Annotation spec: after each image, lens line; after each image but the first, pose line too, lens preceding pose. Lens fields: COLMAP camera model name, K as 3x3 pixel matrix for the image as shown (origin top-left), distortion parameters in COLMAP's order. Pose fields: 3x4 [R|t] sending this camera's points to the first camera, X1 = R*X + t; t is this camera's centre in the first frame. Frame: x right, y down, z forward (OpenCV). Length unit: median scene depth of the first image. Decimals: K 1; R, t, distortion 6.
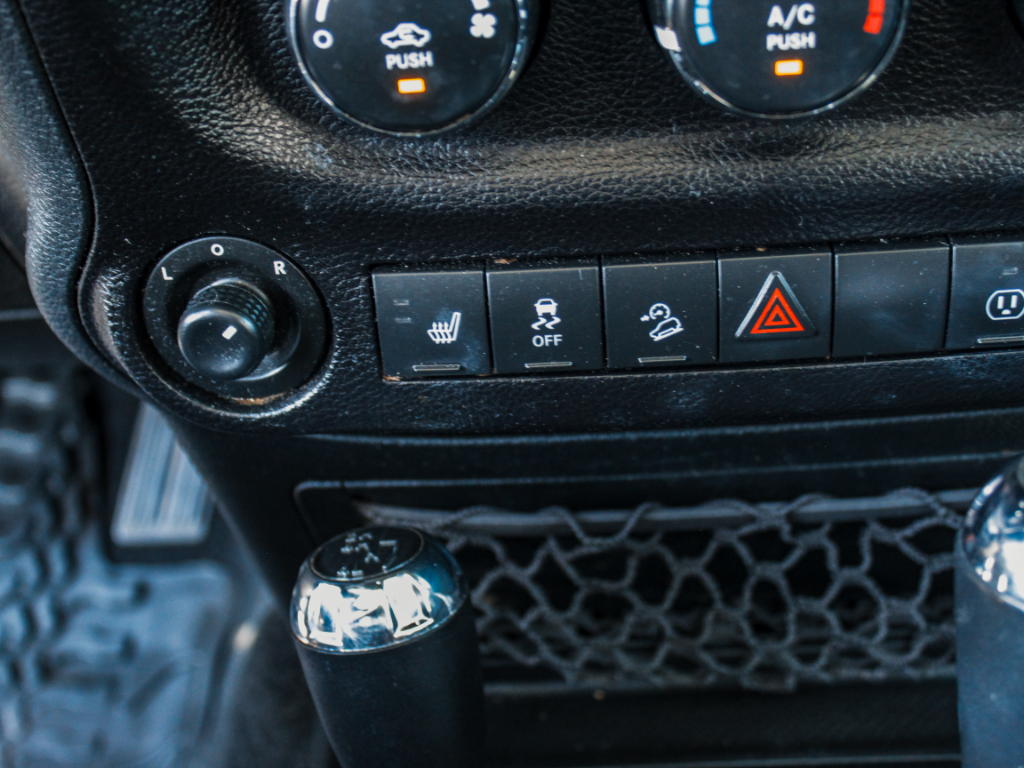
lens RADIAL K [[1480.3, 0, 512.0], [0, 1480.3, 384.0], [0, 0, 1]] dist [-0.097342, 0.384126]
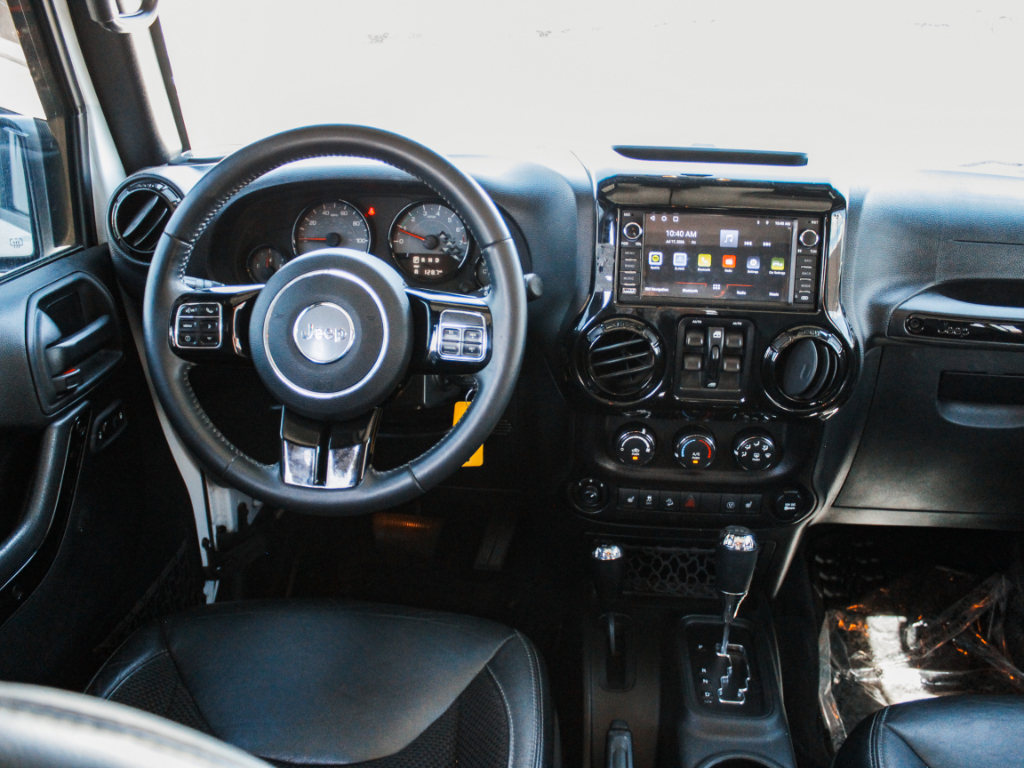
lens RADIAL K [[843.5, 0, 512.0], [0, 843.5, 384.0], [0, 0, 1]] dist [-0.050551, 0.014215]
pose [[0.993944, 0.104999, -0.032401, -0.429552], [-0.109587, 0.968866, -0.222012, 0.293196], [0.008082, 0.224219, 0.974505, -2.178545]]
